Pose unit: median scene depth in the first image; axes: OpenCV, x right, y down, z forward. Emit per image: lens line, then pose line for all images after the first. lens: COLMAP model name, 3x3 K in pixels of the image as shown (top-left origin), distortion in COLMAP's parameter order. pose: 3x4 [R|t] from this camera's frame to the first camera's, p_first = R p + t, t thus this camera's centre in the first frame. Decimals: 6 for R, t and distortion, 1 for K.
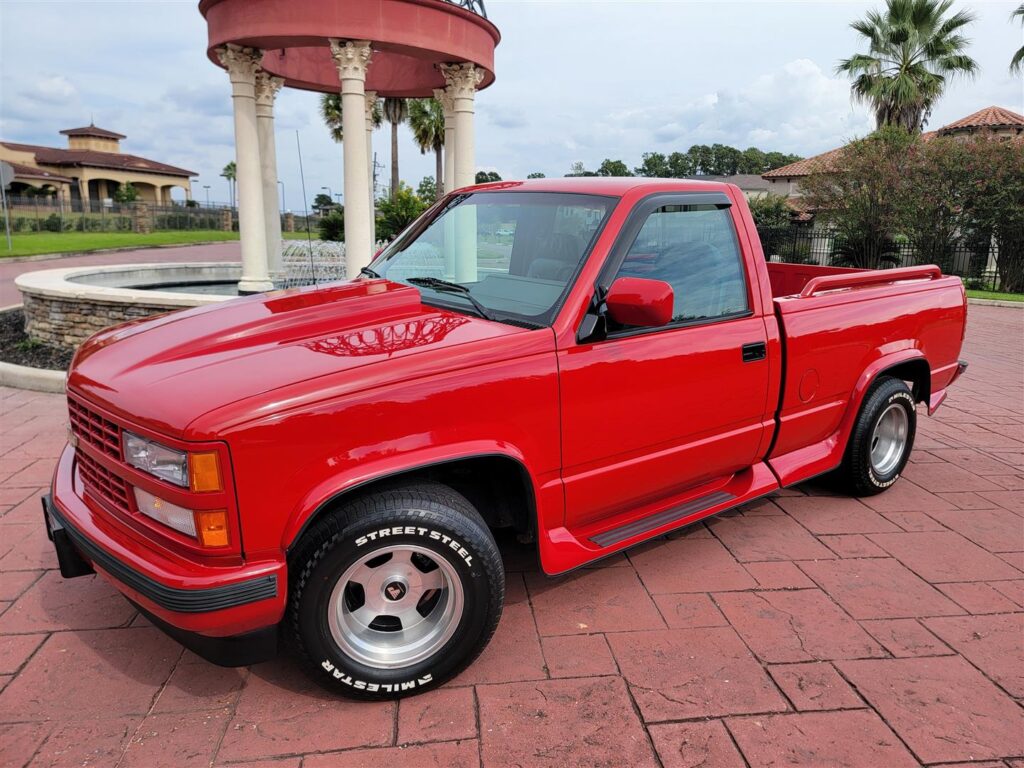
lens RADIAL K [[729.8, 0, 512.0], [0, 729.8, 384.0], [0, 0, 1]] dist [-0.006482, -0.003524]
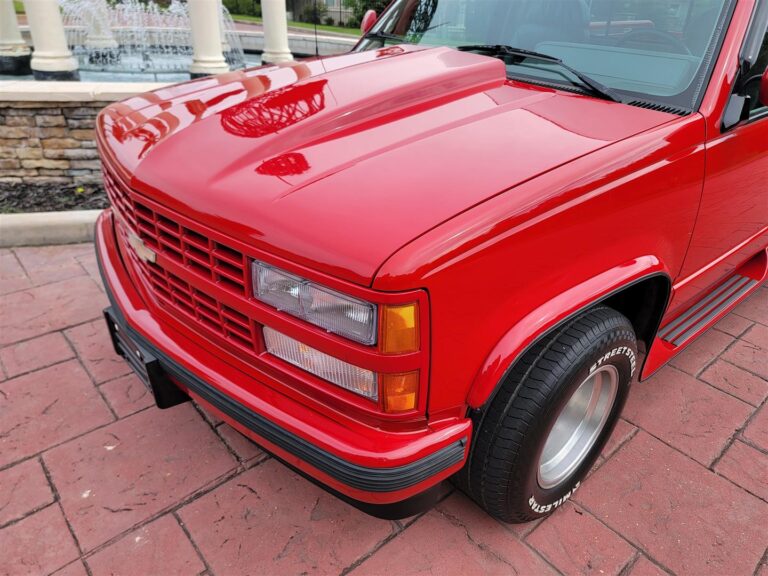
lens RADIAL K [[557.7, 0, 384.0], [0, 557.7, 288.0], [0, 0, 1]] dist [0.046804, 0.000723]
pose [[0.997571, -0.005354, 0.069456, -0.424532], [-0.014461, 0.959406, 0.281657, -0.076345], [-0.068145, -0.281977, 0.956998, 0.401829]]
